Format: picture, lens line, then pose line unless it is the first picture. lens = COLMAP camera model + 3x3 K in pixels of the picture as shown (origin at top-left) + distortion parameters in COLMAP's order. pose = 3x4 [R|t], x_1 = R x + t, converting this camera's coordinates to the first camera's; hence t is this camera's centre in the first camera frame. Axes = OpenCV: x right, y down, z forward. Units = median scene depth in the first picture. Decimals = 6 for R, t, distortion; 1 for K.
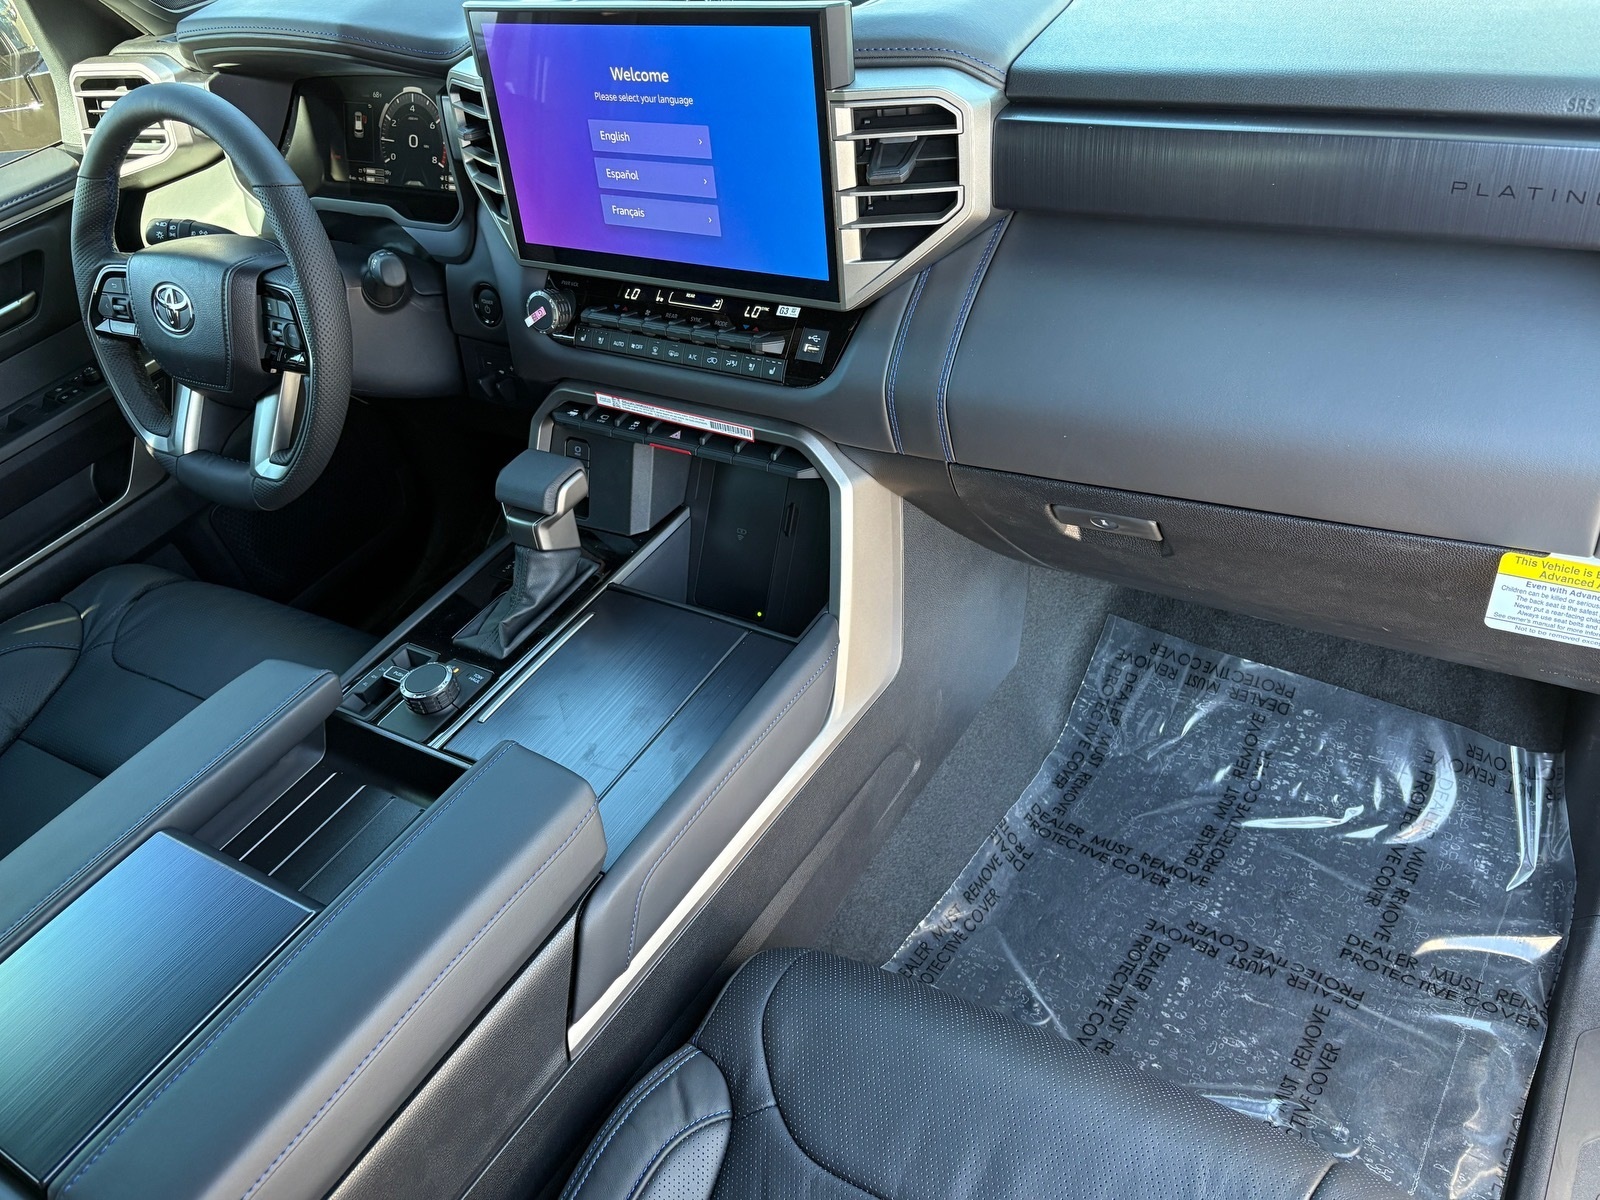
lens RADIAL K [[1270.7, 0, 800.0], [0, 1270.7, 600.0], [0, 0, 1]] dist [0.004136, -0.002586]
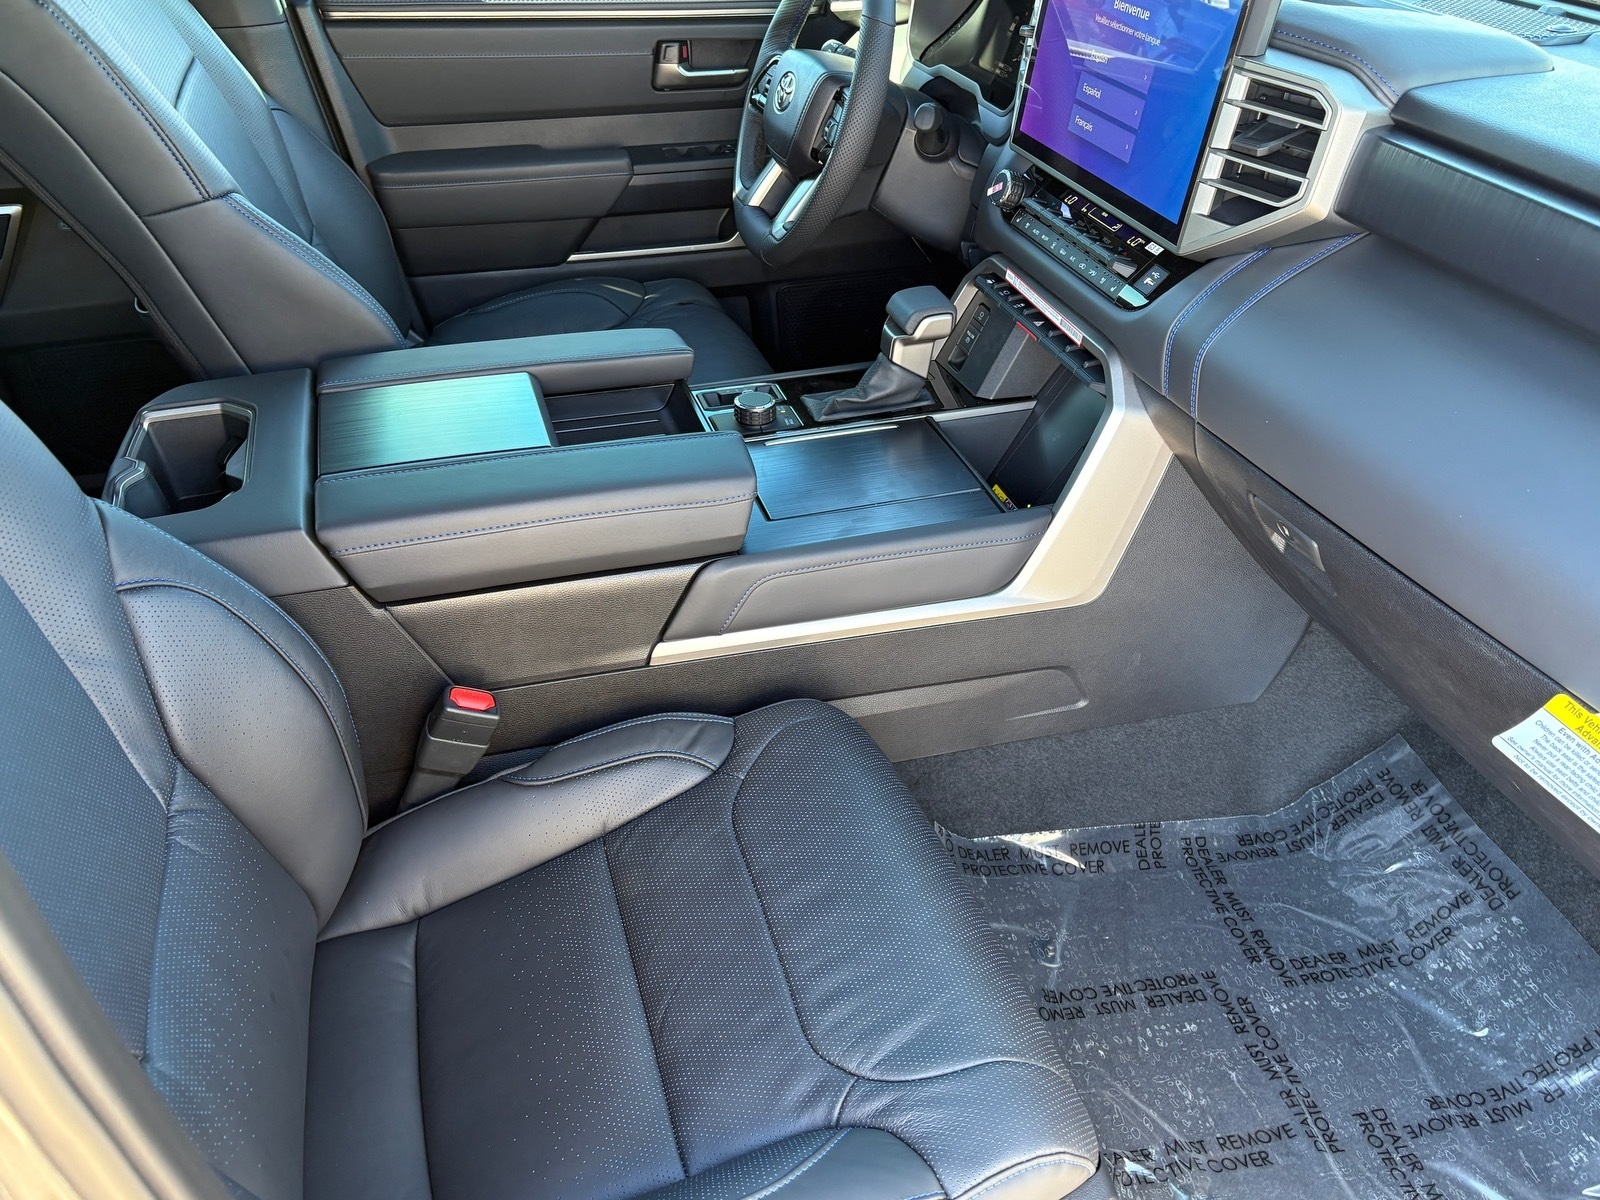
lens RADIAL K [[1286.8, 0, 800.0], [0, 1286.8, 600.0], [0, 0, 1]] dist [-0.006849, 0.001758]
pose [[0.742415, 0.500055, -0.445831, 0.392759], [-0.509360, 0.853596, 0.109209, 0.066641], [0.435170, 0.146010, 0.888430, -0.086384]]
